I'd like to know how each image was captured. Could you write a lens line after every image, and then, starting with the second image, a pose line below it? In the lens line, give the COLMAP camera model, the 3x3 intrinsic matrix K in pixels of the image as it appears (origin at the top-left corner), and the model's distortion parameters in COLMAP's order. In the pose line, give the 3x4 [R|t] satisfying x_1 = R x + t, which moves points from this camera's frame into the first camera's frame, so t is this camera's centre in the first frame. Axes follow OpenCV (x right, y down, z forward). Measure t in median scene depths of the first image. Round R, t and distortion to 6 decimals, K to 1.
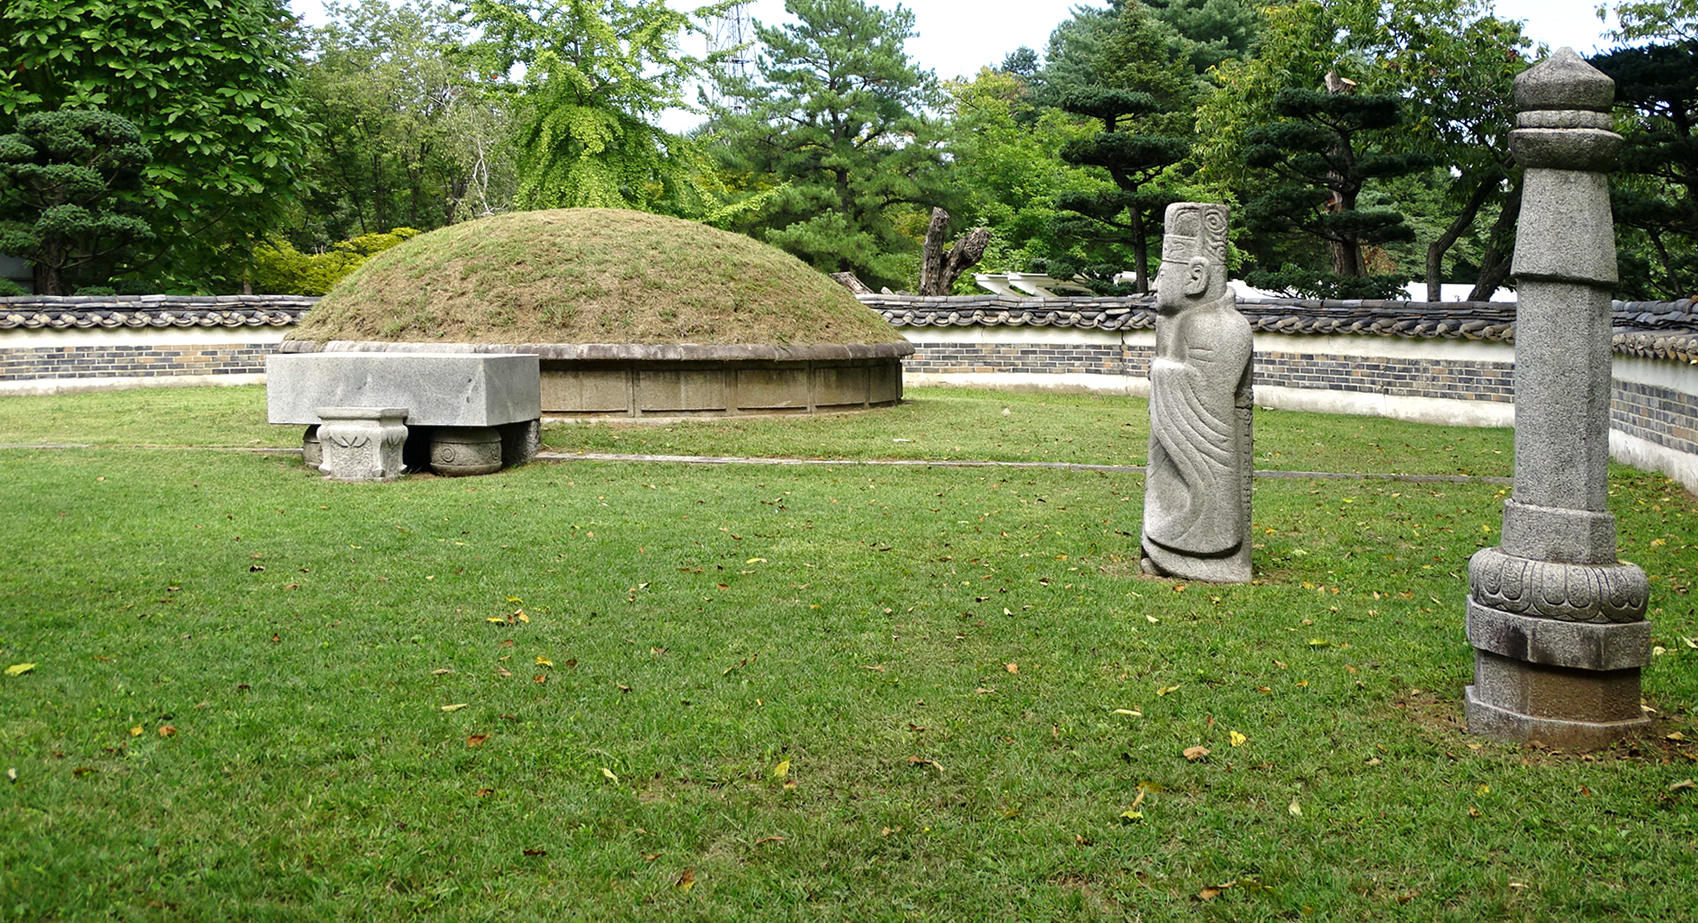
lens RADIAL K [[2188.4, 0, 849.0], [0, 2188.4, 461.5], [0, 0, 1]] dist [-0.009920, -0.032772]
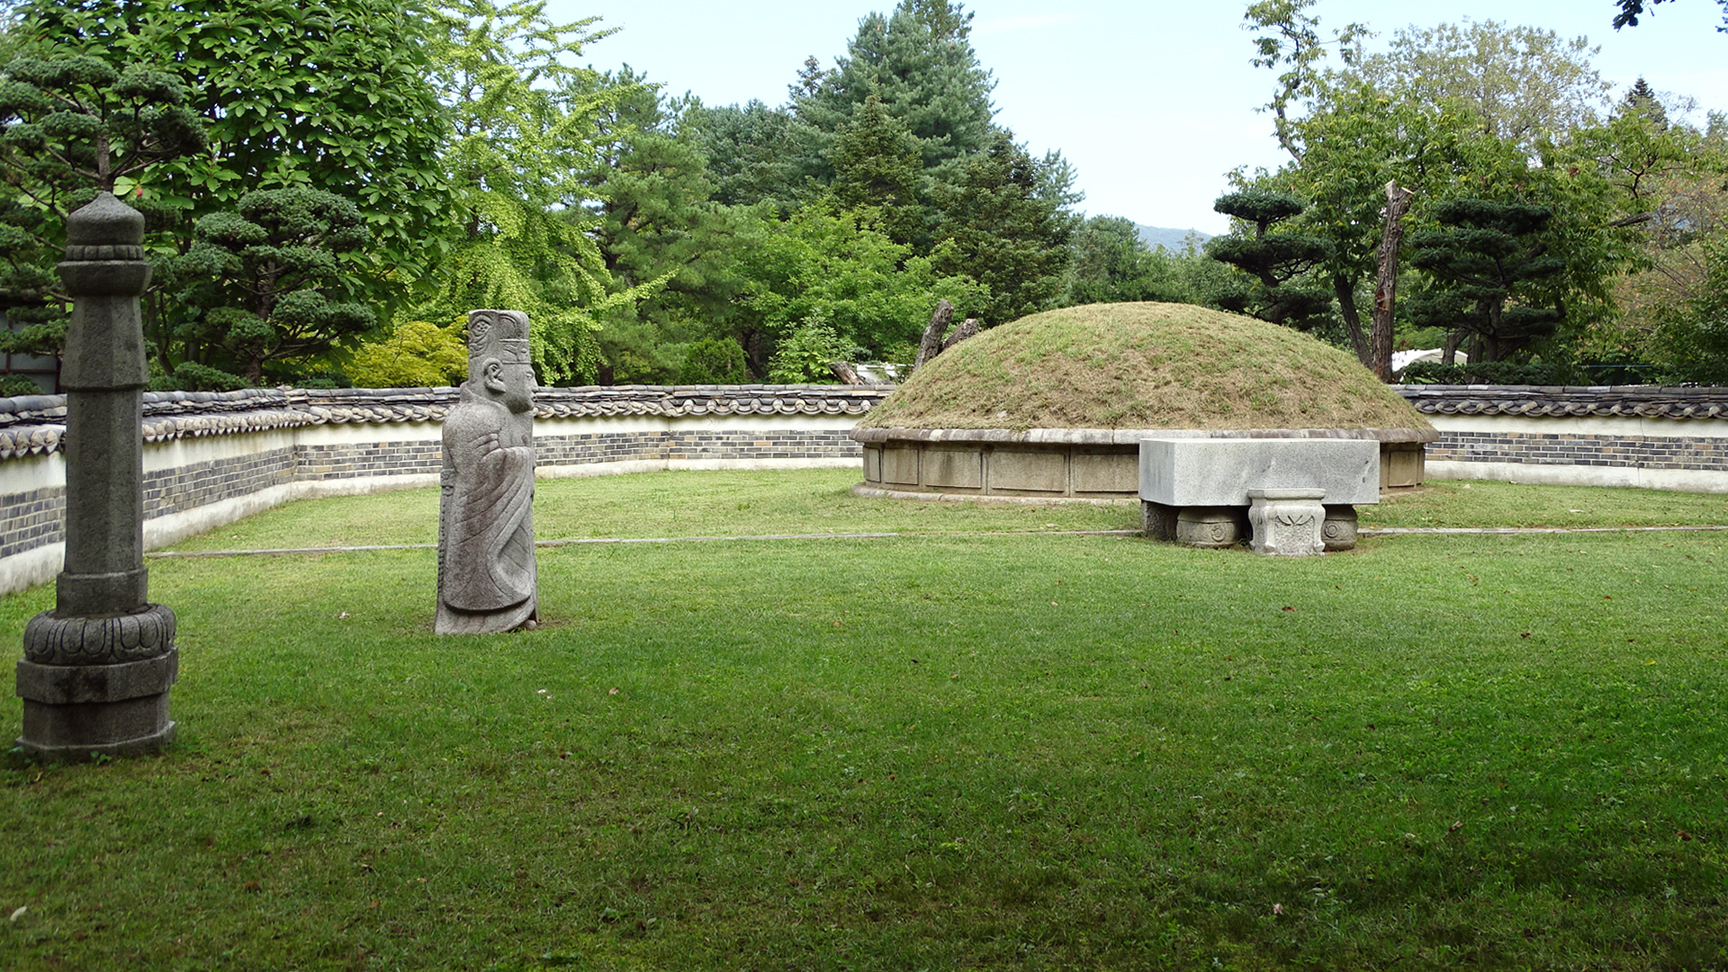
lens RADIAL K [[2291.5, 0, 864.0], [0, 2291.5, 486.0], [0, 0, 1]] dist [-0.069771, 0.385895]
pose [[0.939616, -0.019310, 0.341686, -0.518755], [0.030155, 0.999195, -0.026456, -0.001652], [-0.340900, 0.035162, 0.939442, 0.010207]]
